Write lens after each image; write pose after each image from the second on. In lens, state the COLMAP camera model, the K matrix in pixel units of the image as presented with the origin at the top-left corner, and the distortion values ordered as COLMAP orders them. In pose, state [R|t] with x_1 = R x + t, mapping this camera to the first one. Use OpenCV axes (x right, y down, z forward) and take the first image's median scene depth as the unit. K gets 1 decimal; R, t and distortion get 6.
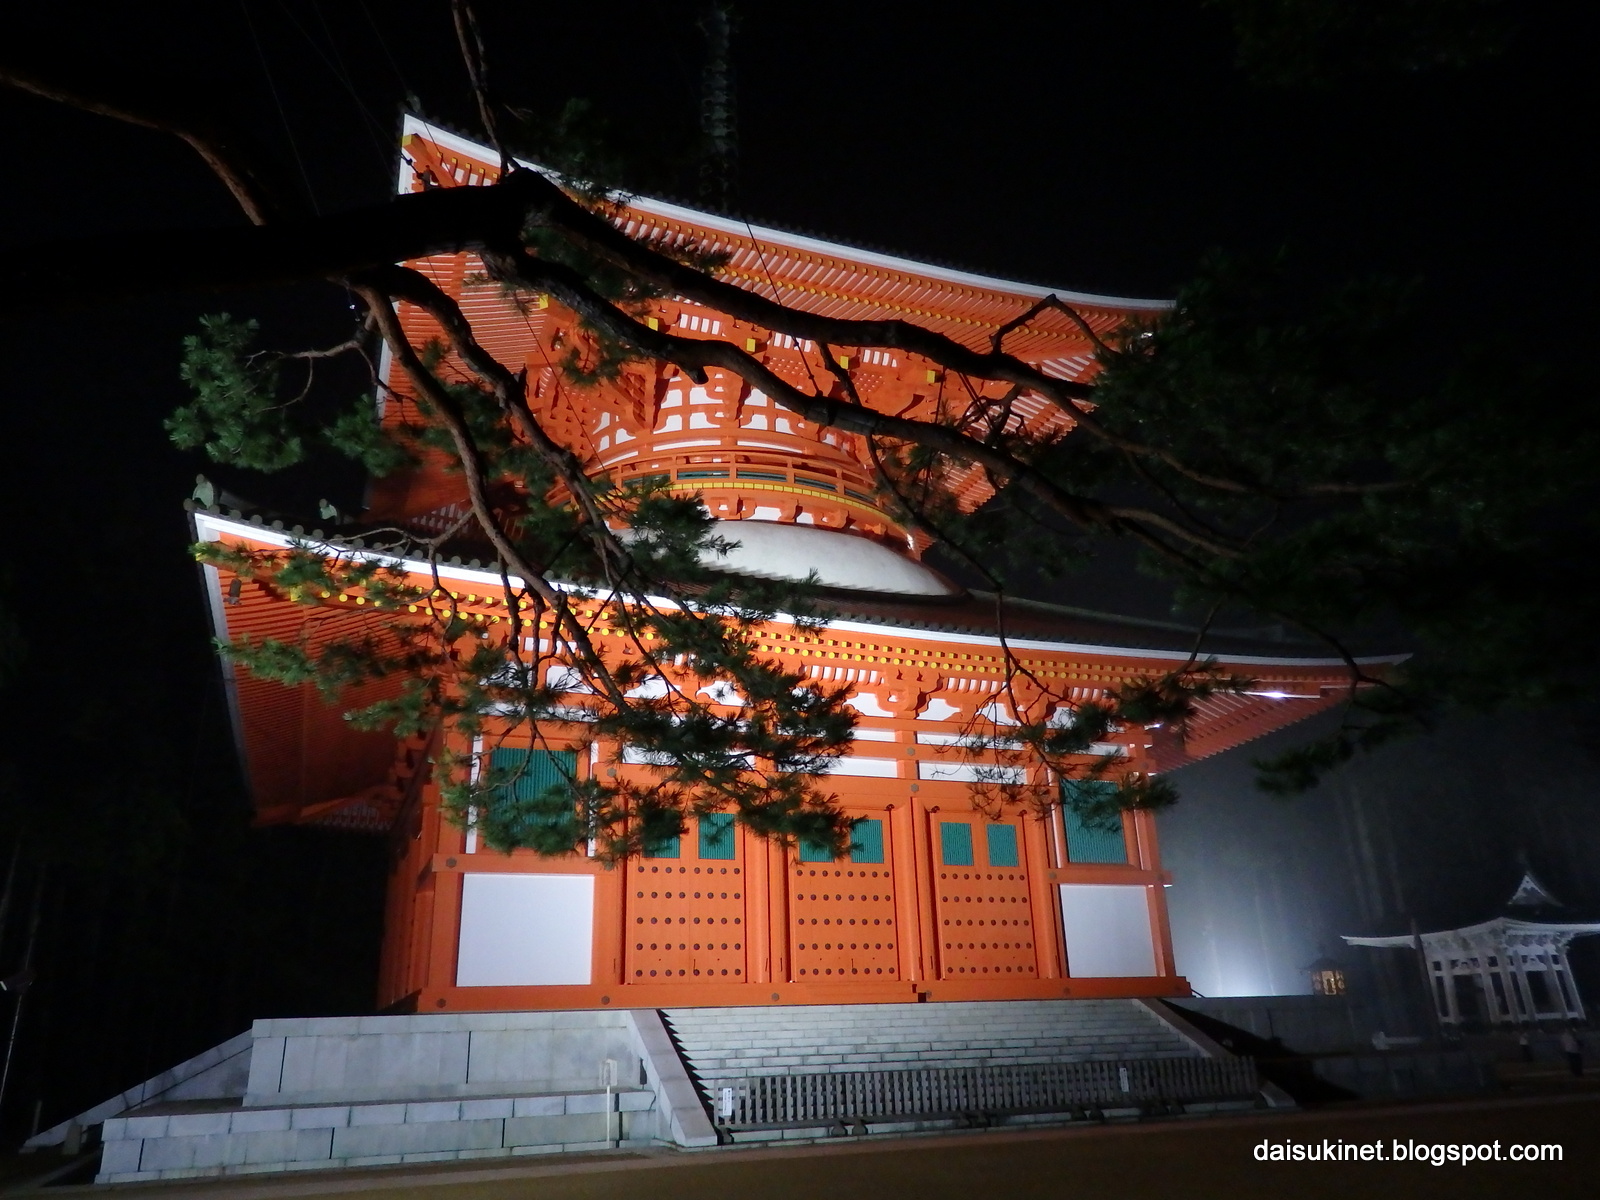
lens RADIAL K [[1157.4, 0, 807.2], [0, 1157.4, 598.8], [0, 0, 1]] dist [-0.006549, 0.005810]
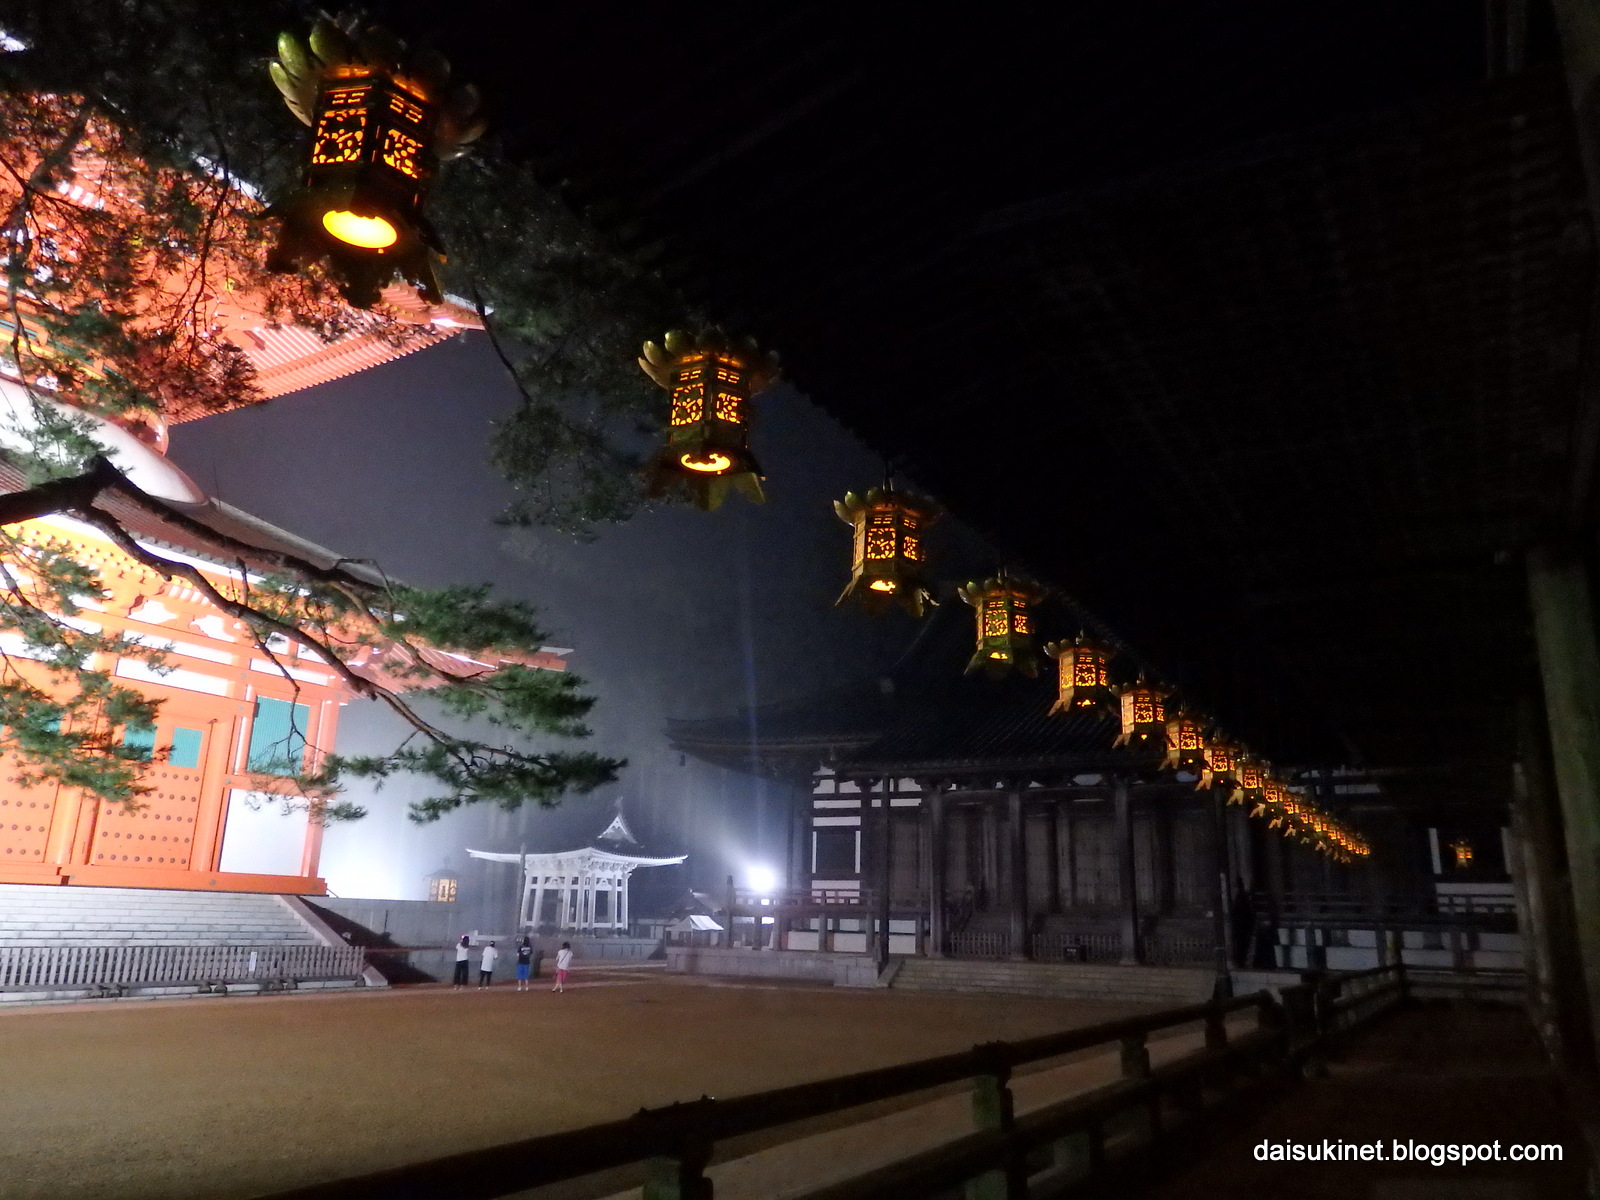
lens RADIAL K [[1157.4, 0, 807.2], [0, 1157.4, 598.8], [0, 0, 1]] dist [-0.006549, 0.005810]
pose [[0.765283, 0.220589, 0.604717, -0.082970], [-0.271378, 0.962442, -0.007644, -0.083113], [-0.583692, -0.158257, 0.796404, -0.206174]]
